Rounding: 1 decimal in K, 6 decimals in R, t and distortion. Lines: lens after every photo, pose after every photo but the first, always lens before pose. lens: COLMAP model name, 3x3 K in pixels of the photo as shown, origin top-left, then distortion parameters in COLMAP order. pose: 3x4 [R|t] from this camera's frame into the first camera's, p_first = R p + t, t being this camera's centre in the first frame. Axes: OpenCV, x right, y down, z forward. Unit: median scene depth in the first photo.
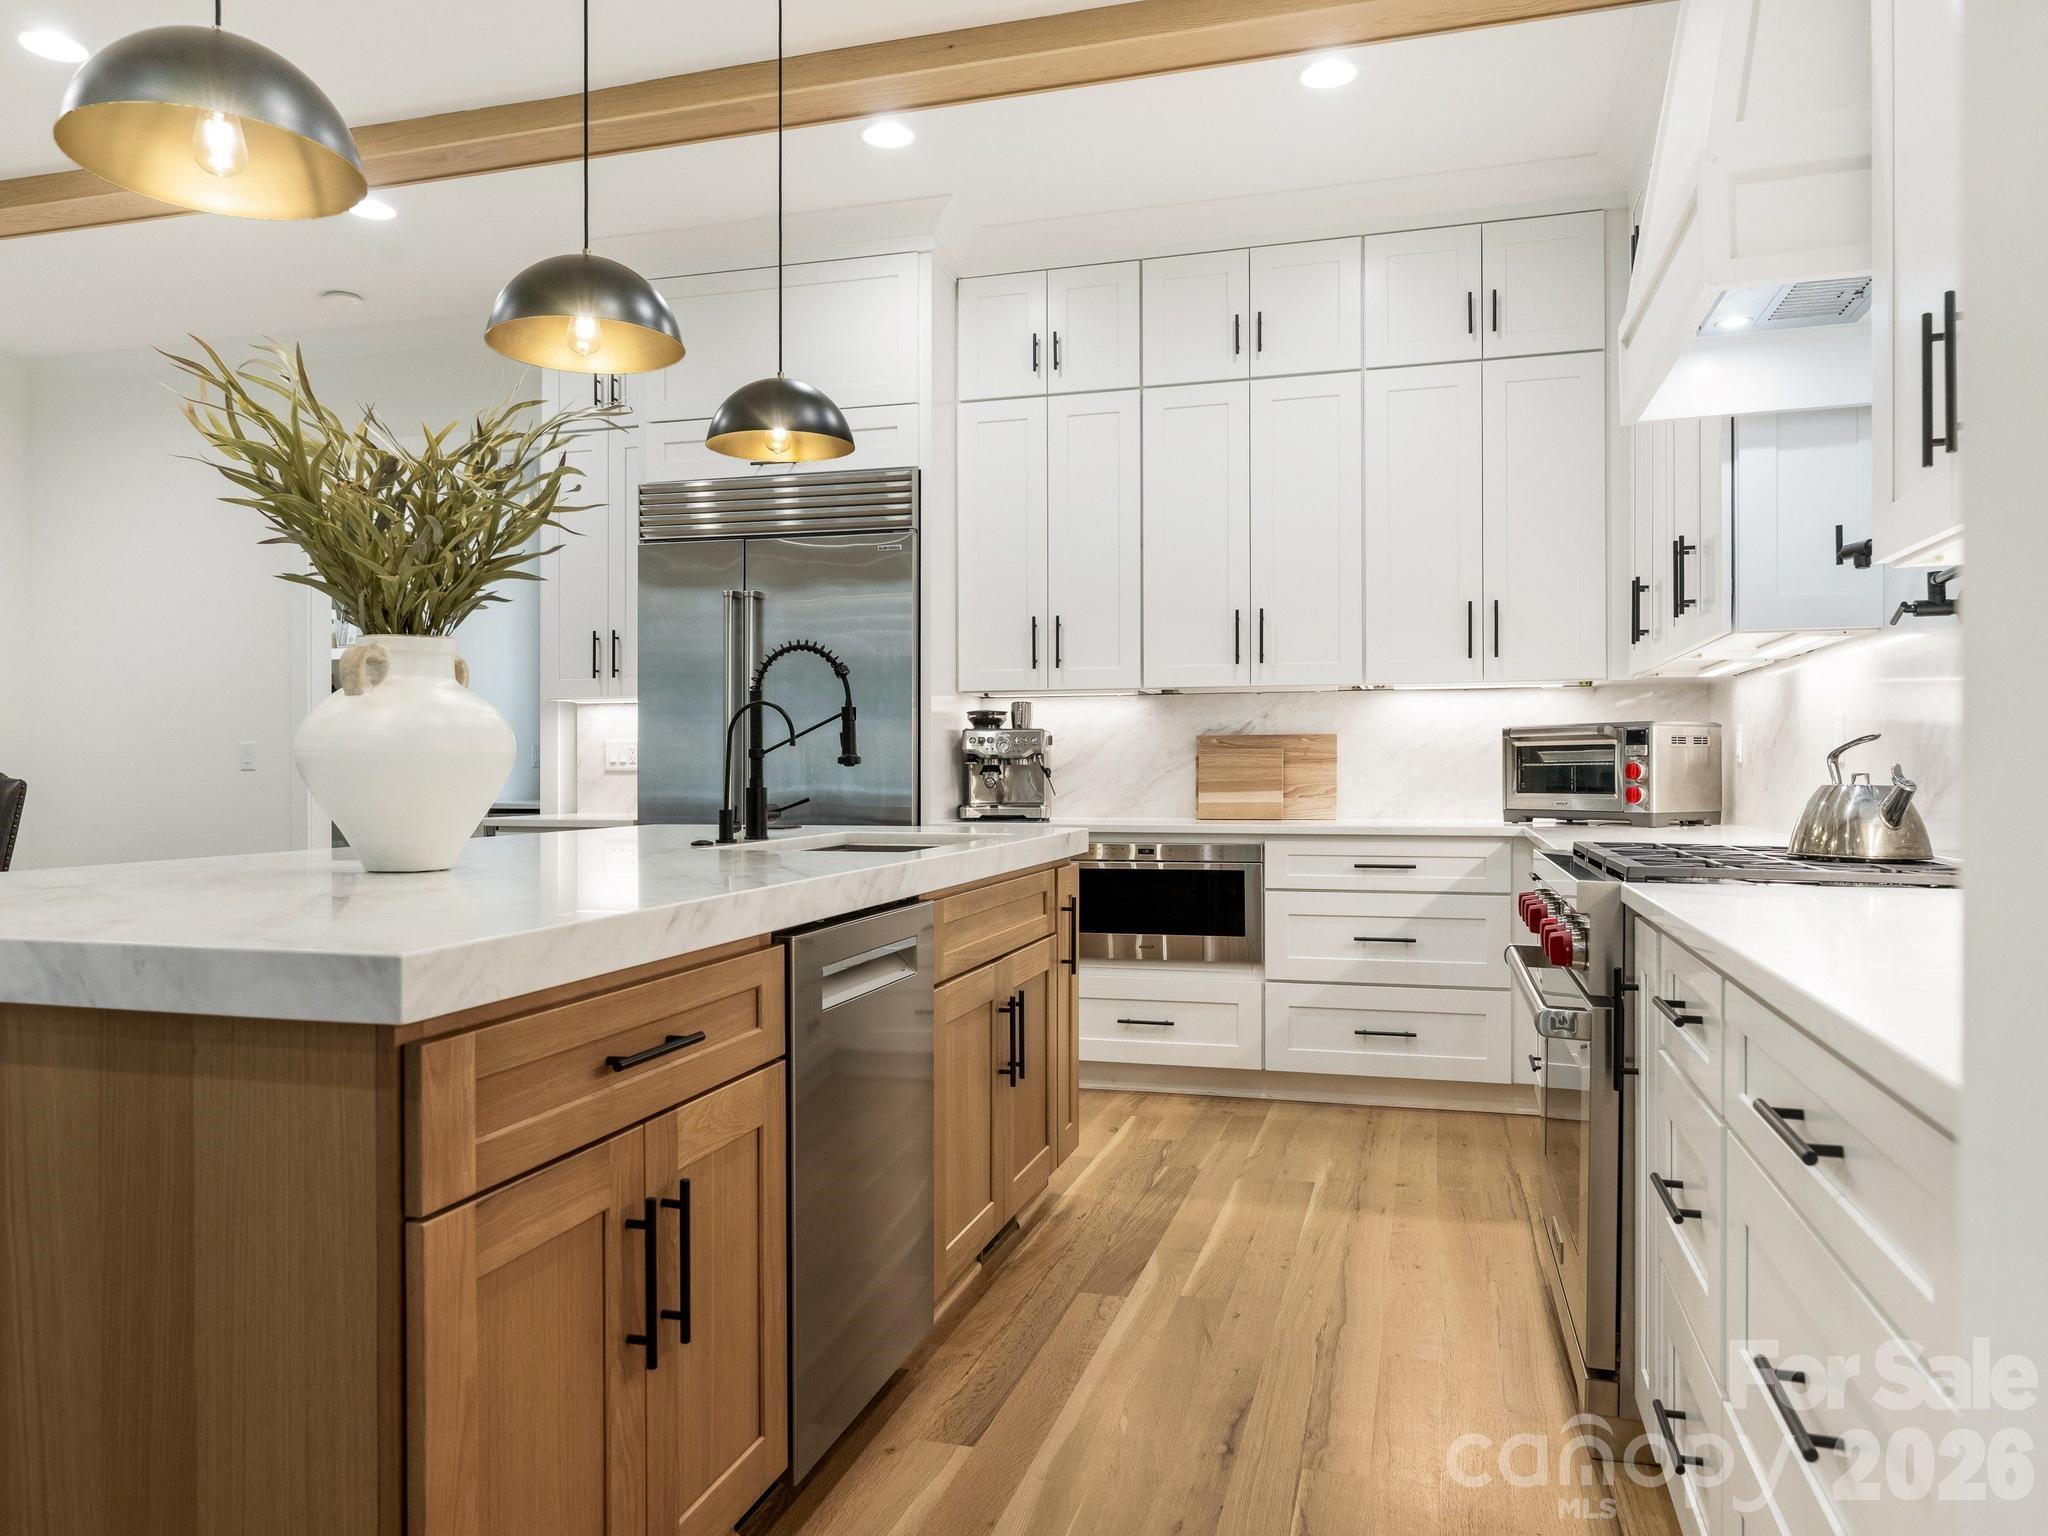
lens RADIAL K [[1442.8, 0, 1021.4], [0, 1442.8, 760.9], [0, 0, 1]] dist [0.020108, 0.002204]
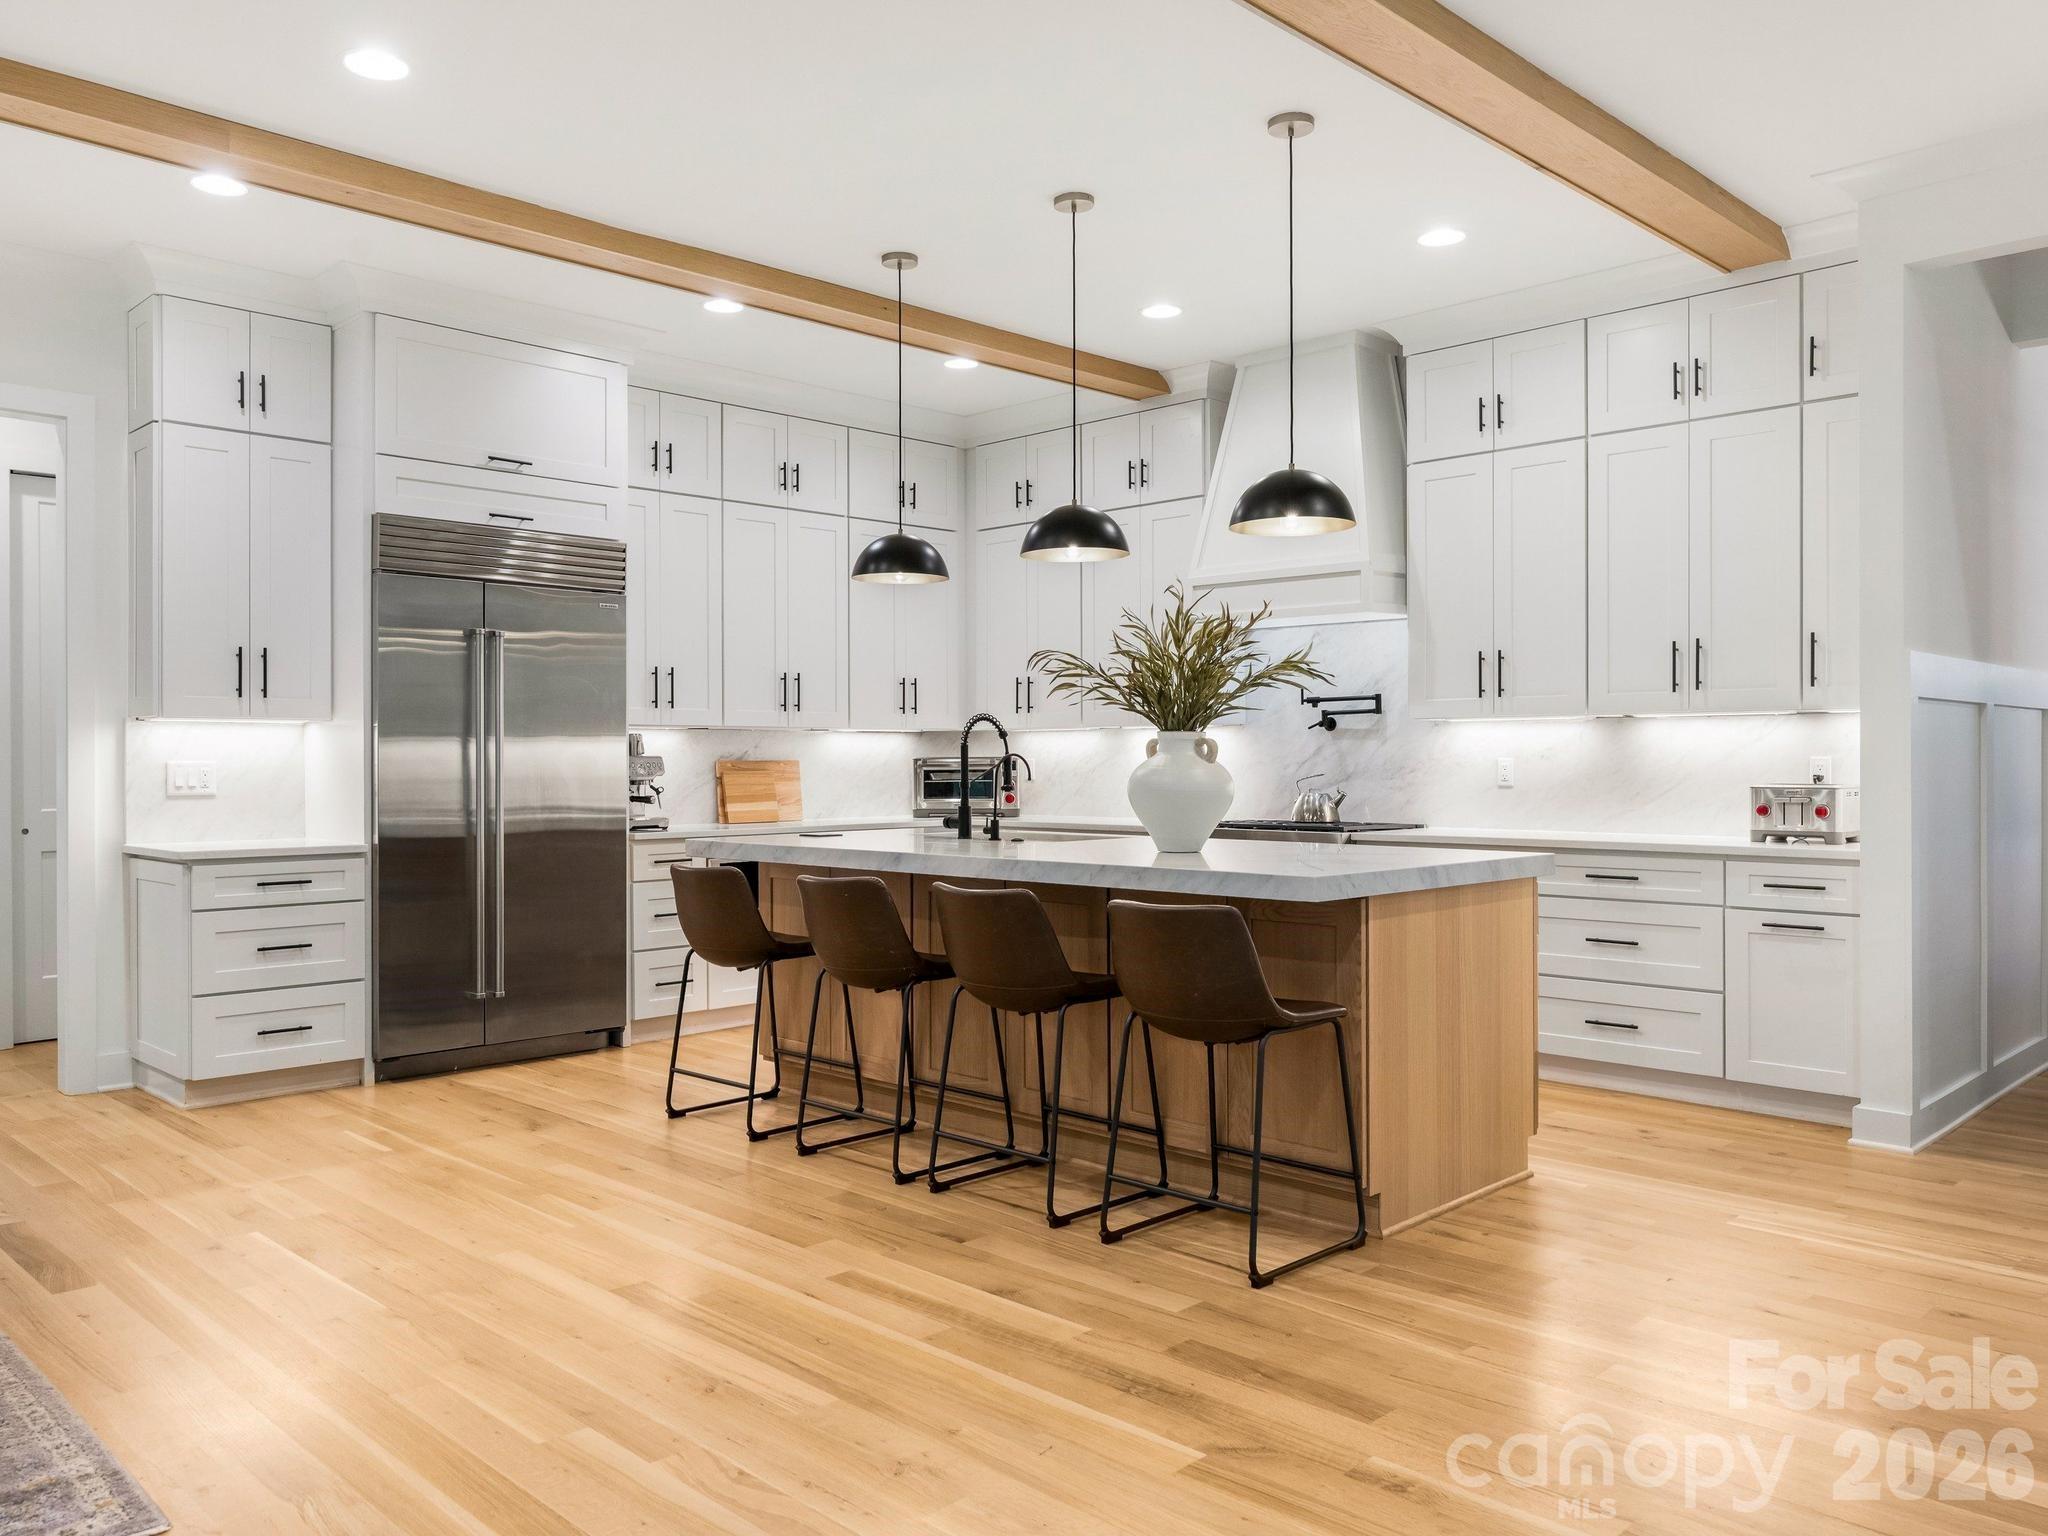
lens RADIAL K [[1528.6, 0, 1009.5], [0, 1528.6, 768.2], [0, 0, 1]] dist [-0.015706, -0.002111]
pose [[0.478678, -0.003292, 0.877984, -1.159782], [-0.003639, 0.999977, 0.005733, -0.023440], [-0.877983, -0.005939, 0.478655, 0.112642]]
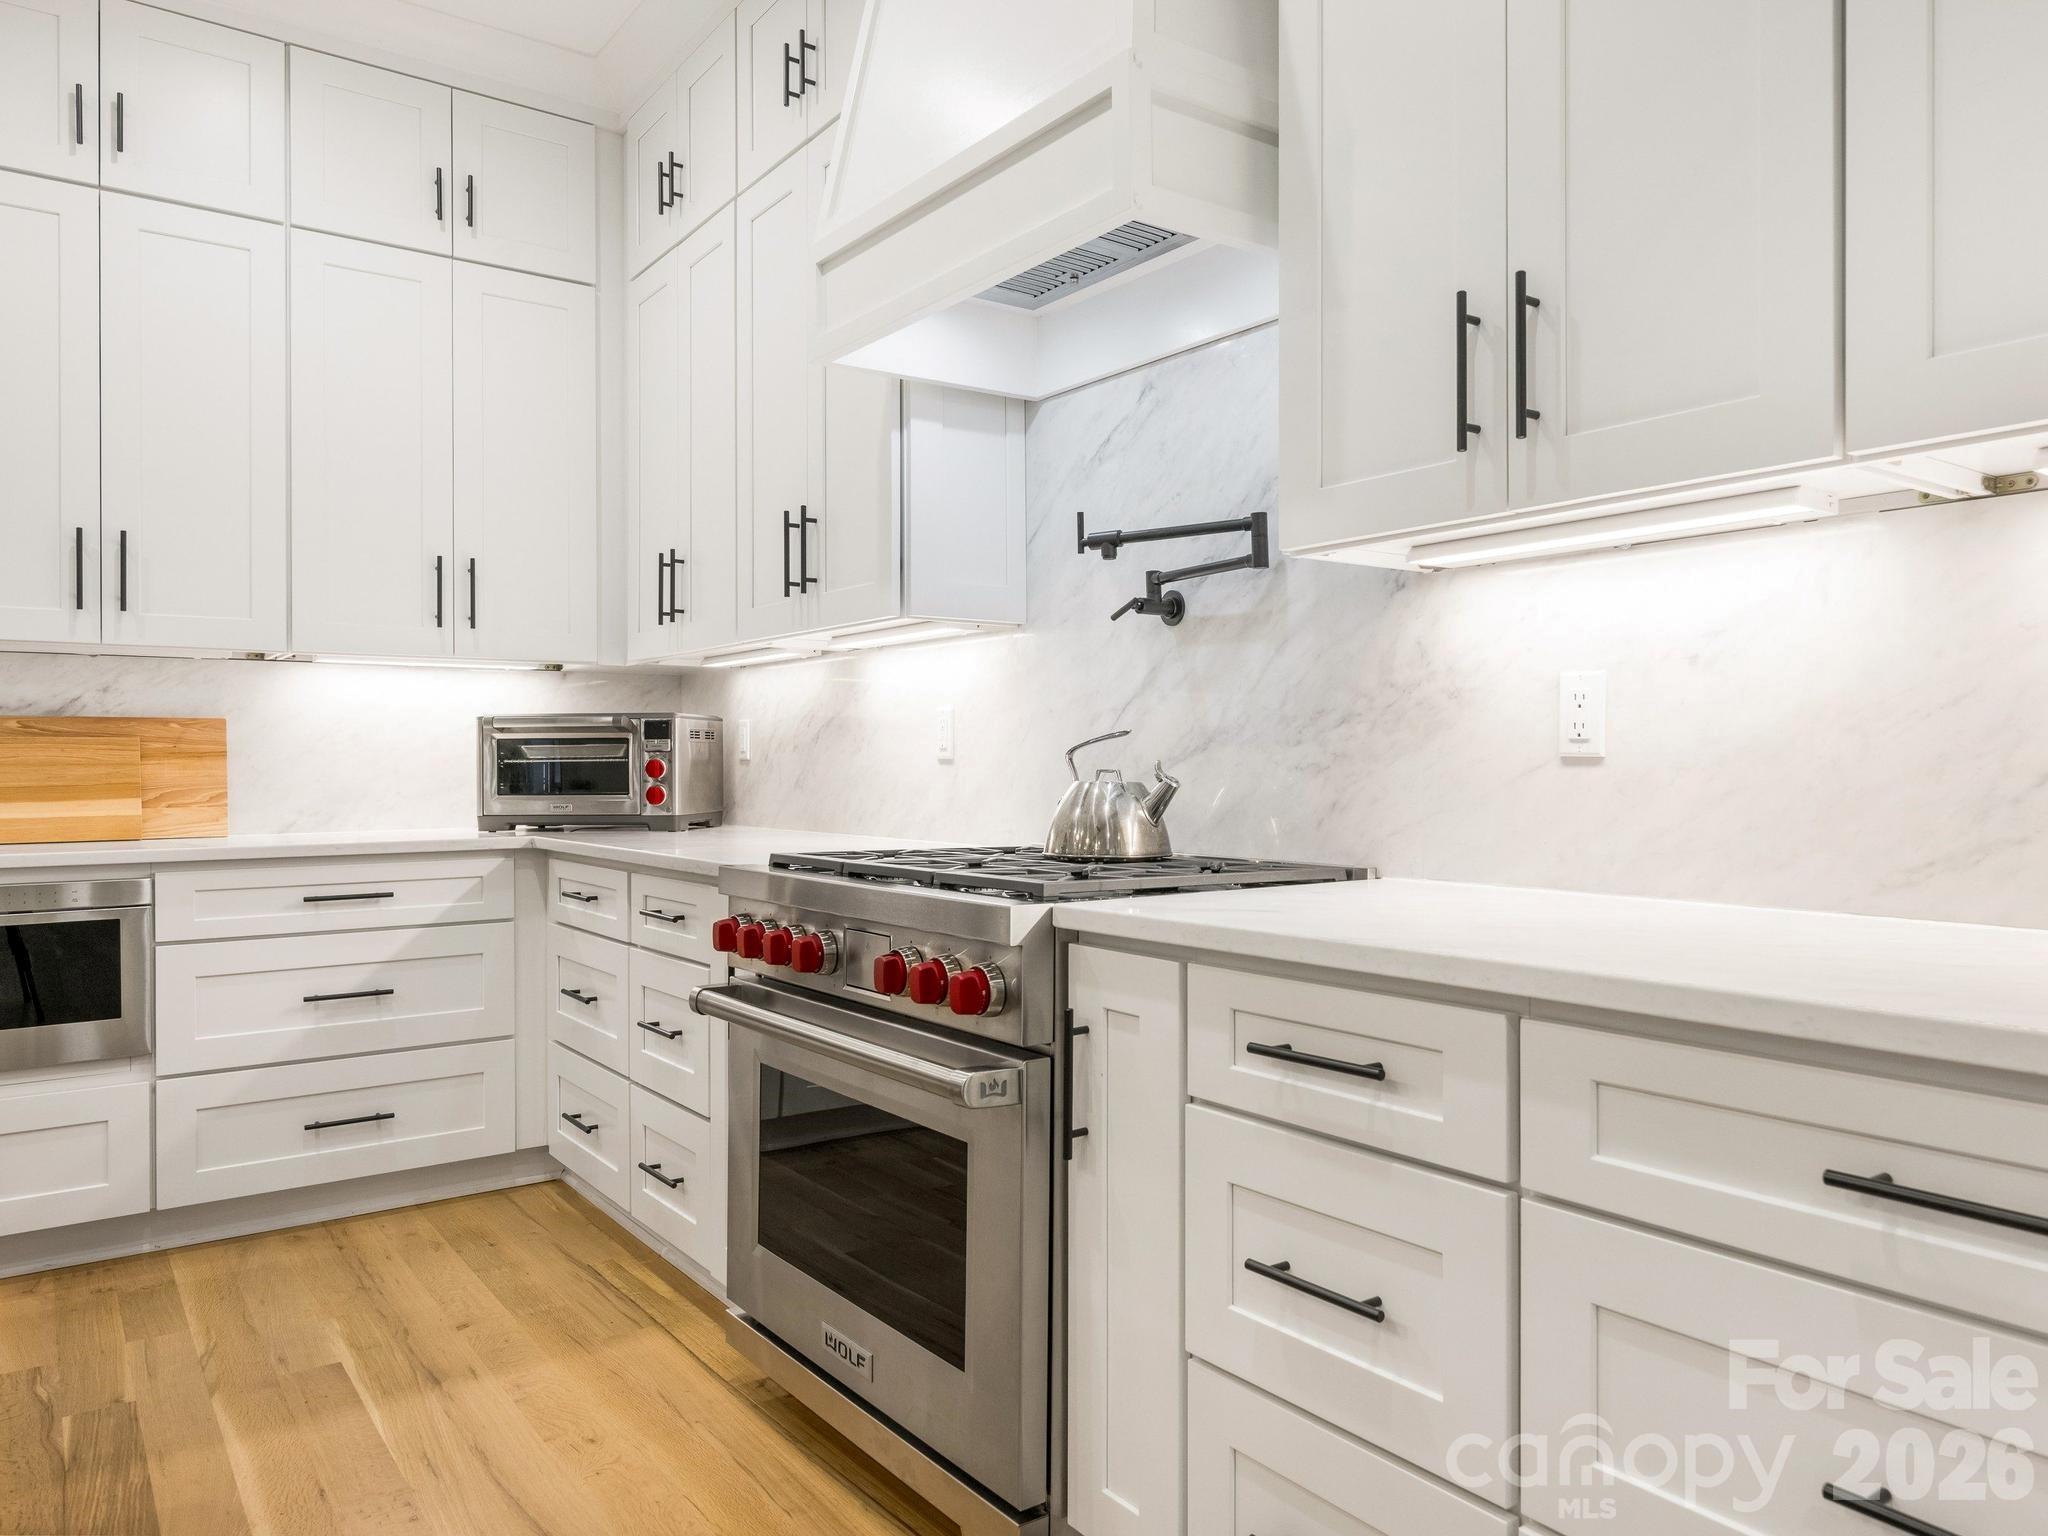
lens RADIAL K [[1426.1, 0, 1112.7], [0, 1426.1, 762.8], [0, 0, 1]] dist [0.004545, 0.002159]
pose [[0.595025, 0.000269, 0.803707, -0.107998], [-0.003238, 0.999993, 0.002063, 0.000931], [-0.803701, -0.003830, 0.595021, 0.248435]]
